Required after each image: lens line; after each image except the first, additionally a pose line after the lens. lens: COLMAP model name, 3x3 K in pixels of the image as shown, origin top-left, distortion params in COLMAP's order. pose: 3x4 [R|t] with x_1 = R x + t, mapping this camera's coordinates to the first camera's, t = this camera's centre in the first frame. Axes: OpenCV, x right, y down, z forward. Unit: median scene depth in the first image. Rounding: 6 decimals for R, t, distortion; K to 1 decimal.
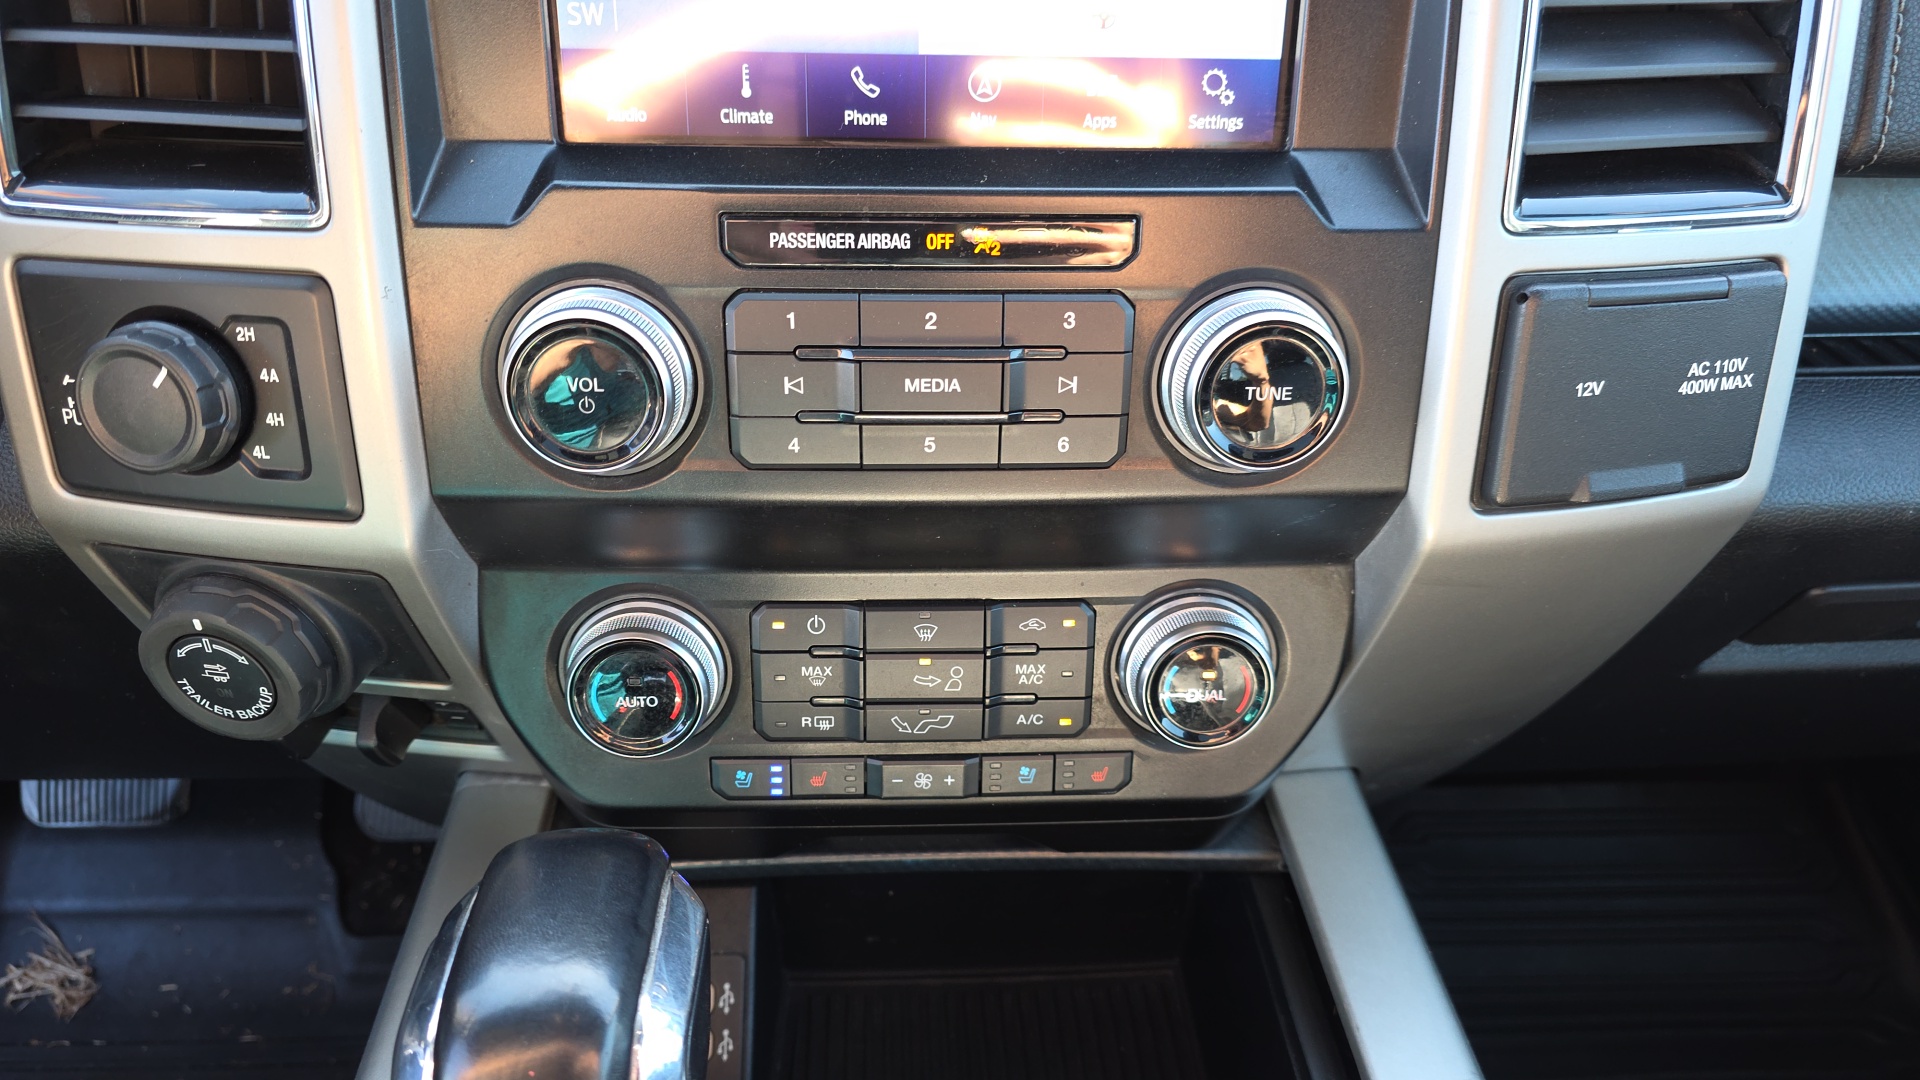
lens RADIAL K [[1326.2, 0, 954.2], [0, 1326.2, 547.0], [0, 0, 1]] dist [0.045982, -0.070183]
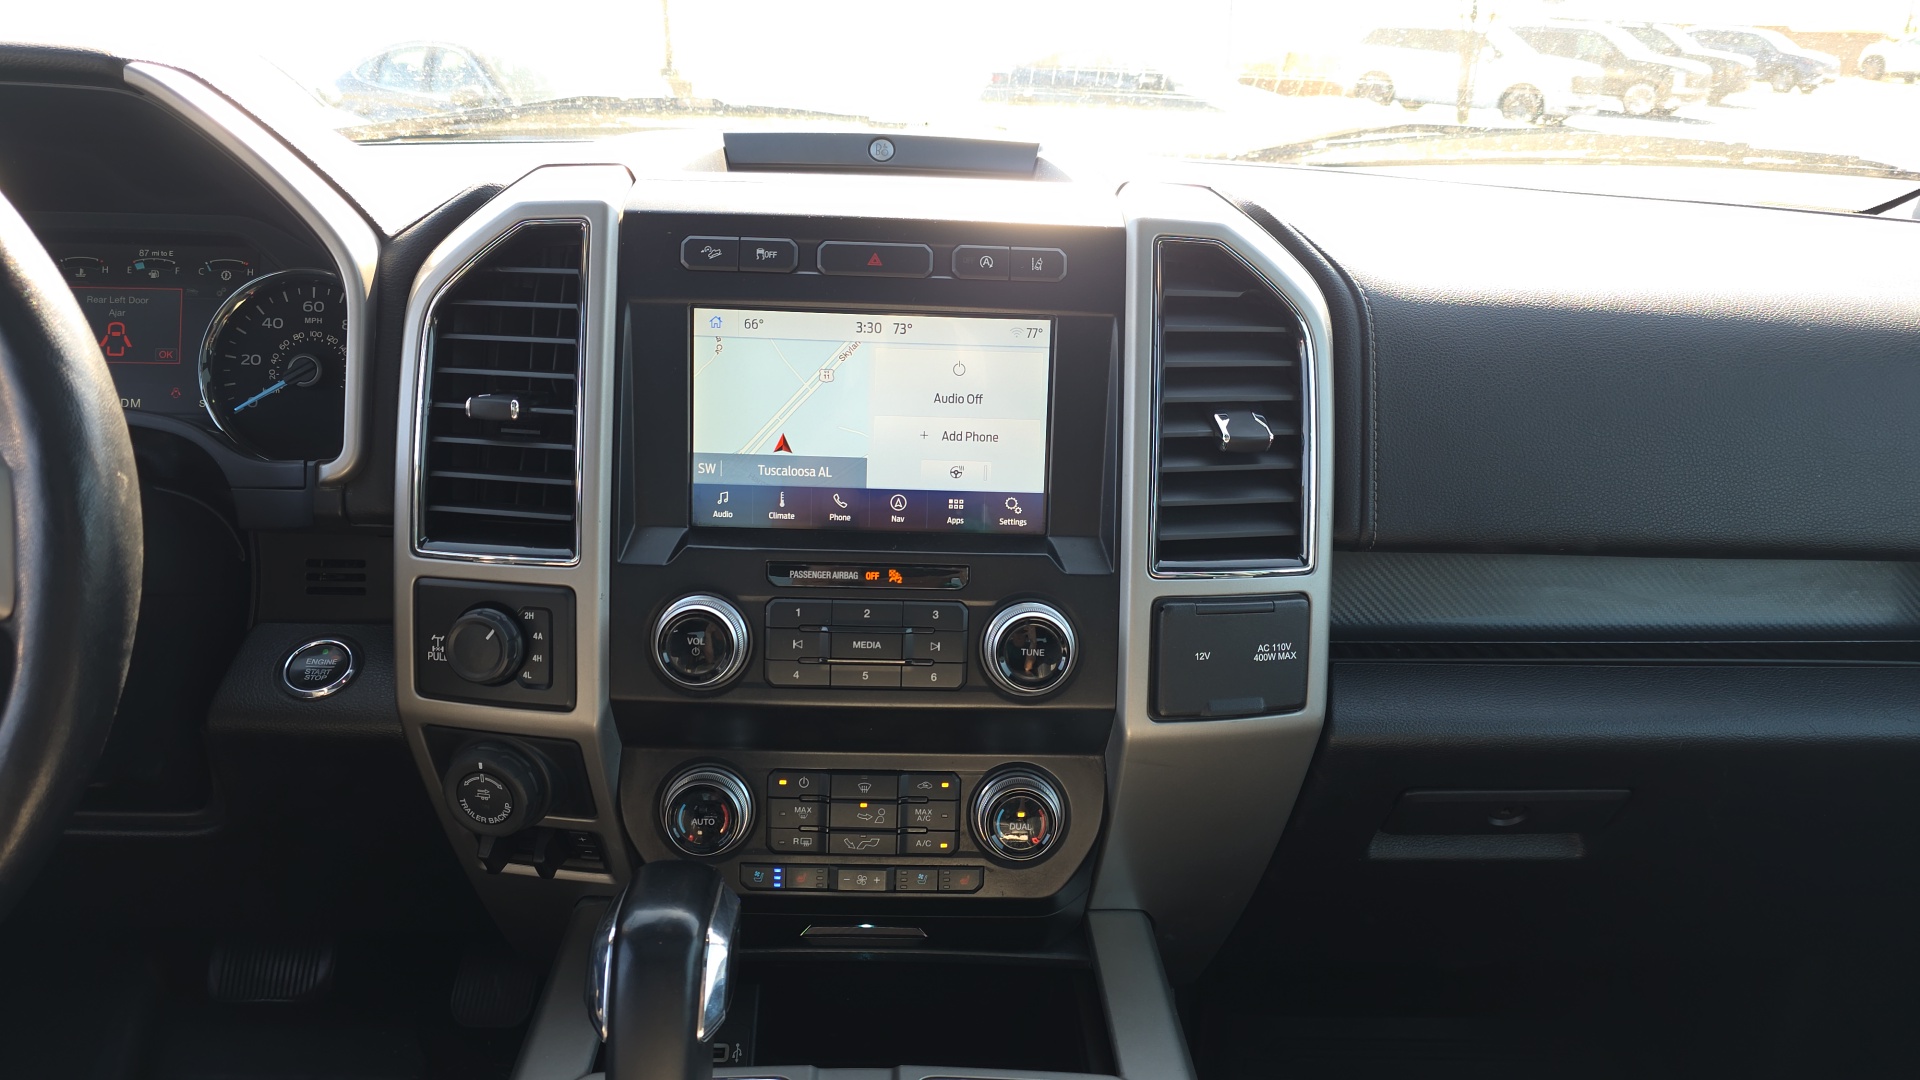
lens RADIAL K [[1276.7, 0, 945.0], [0, 1276.7, 547.3], [0, 0, 1]] dist [0.056824, -0.056477]
pose [[0.999640, 0.015834, -0.021675, 0.132670], [-0.020906, 0.965739, -0.258673, 0.216018], [0.016837, 0.259033, 0.965722, -0.839846]]
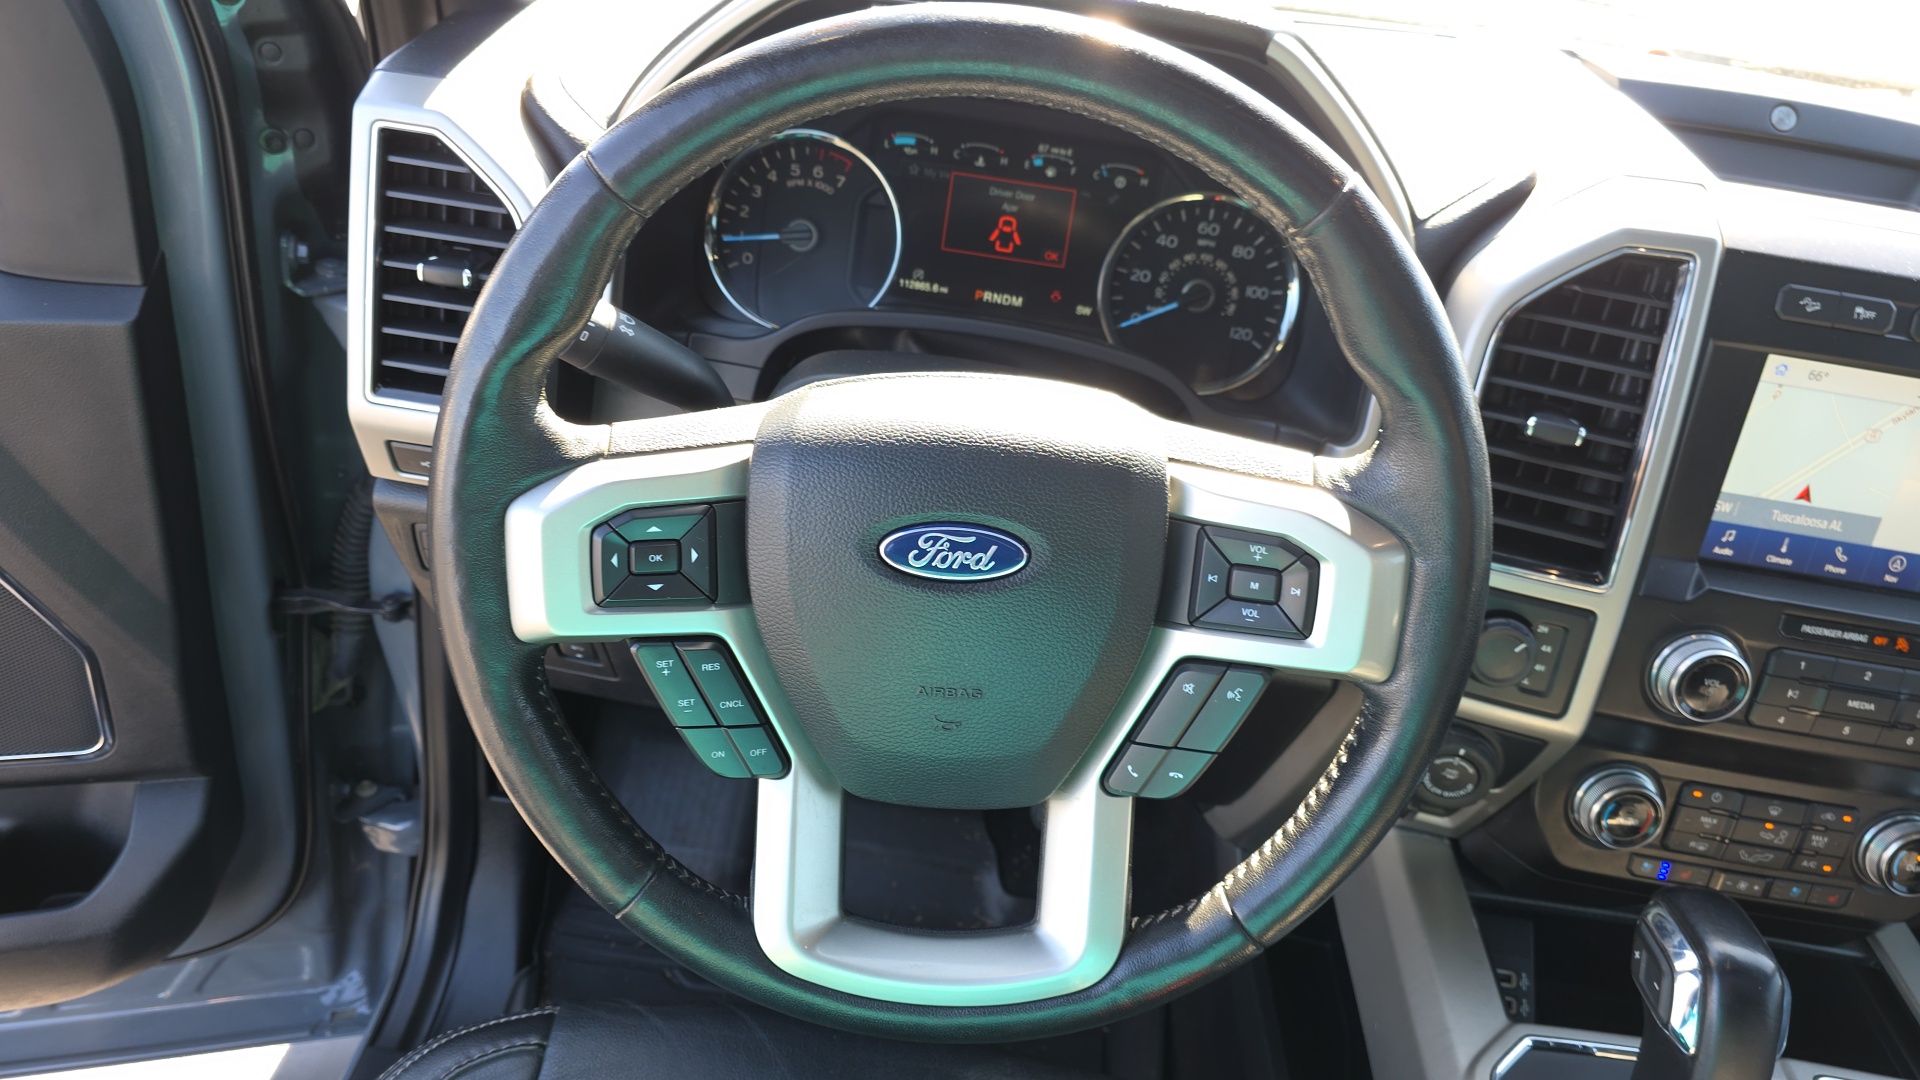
lens RADIAL K [[1301.8, 0, 957.5], [0, 1301.8, 558.9], [0, 0, 1]] dist [0.052160, -0.060031]
pose [[0.984051, 0.167539, -0.059786, -1.256477], [-0.169239, 0.985269, -0.024567, -0.054415], [0.054789, 0.034294, 0.997909, -1.091142]]
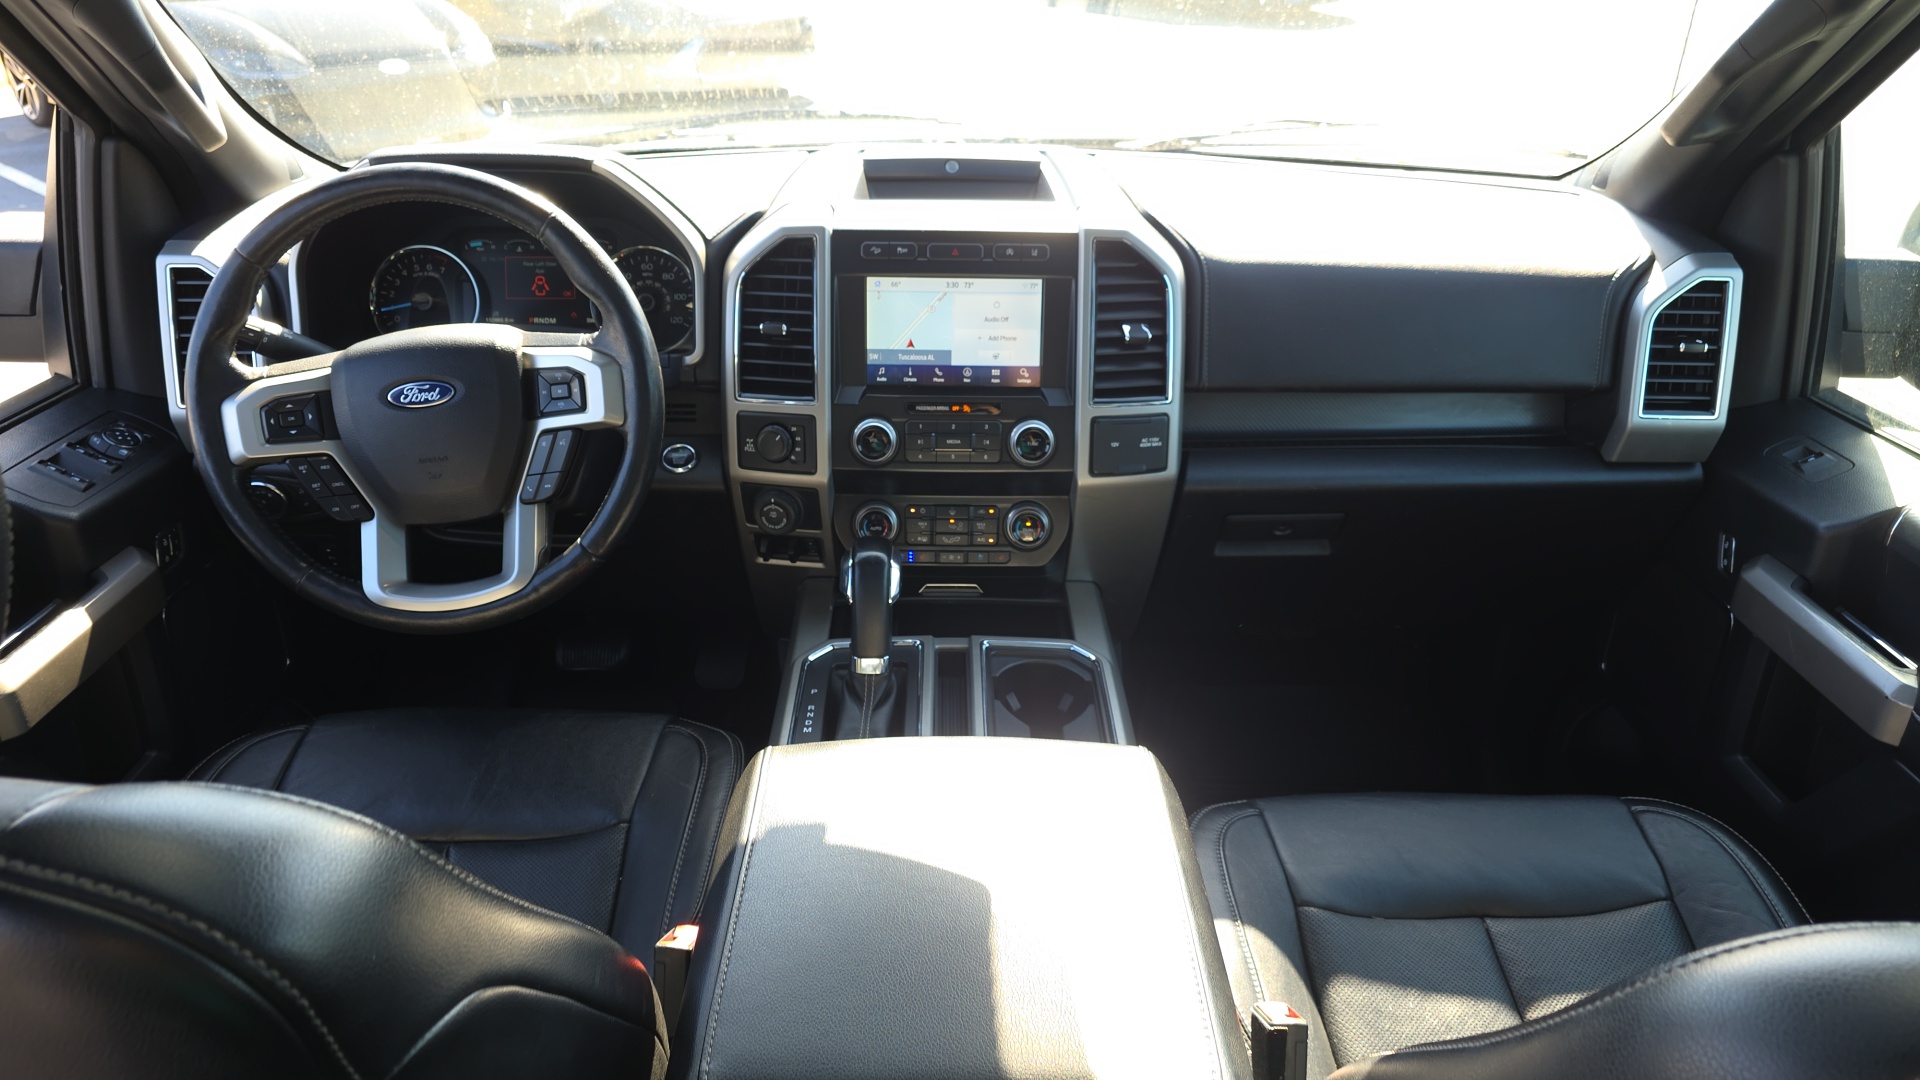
lens RADIAL K [[1292.7, 0, 953.4], [0, 1292.7, 549.2], [0, 0, 1]] dist [0.072034, -0.099751]
pose [[0.998944, 0.007736, -0.045278, 0.160331], [-0.014188, 0.989481, -0.143967, 0.753525], [0.043688, 0.144458, 0.988546, -2.807821]]
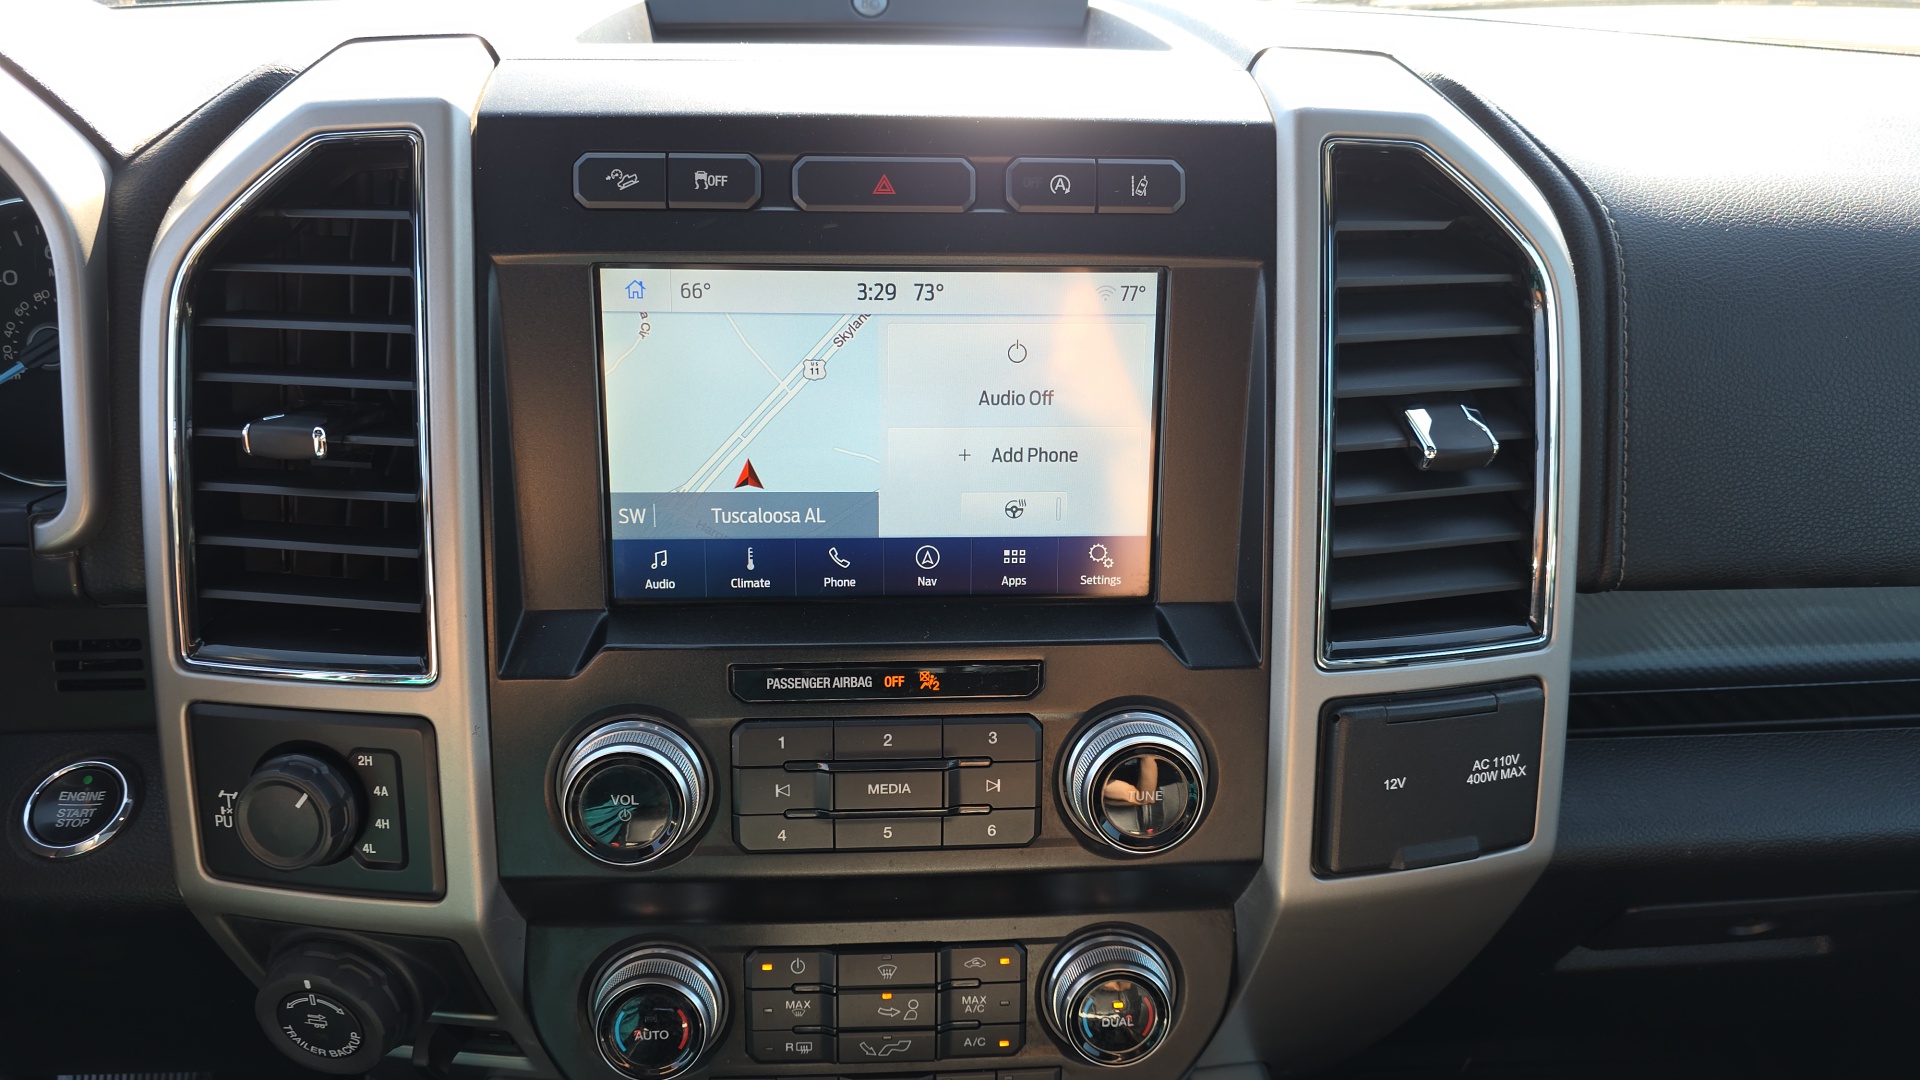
lens RADIAL K [[1304.2, 0, 944.7], [0, 1304.2, 540.9], [0, 0, 1]] dist [0.053672, -0.084223]
pose [[0.999939, -0.009163, 0.006171, 0.030645], [0.010041, 0.986770, -0.161815, -0.145807], [-0.004607, 0.161867, 0.986802, -0.290825]]
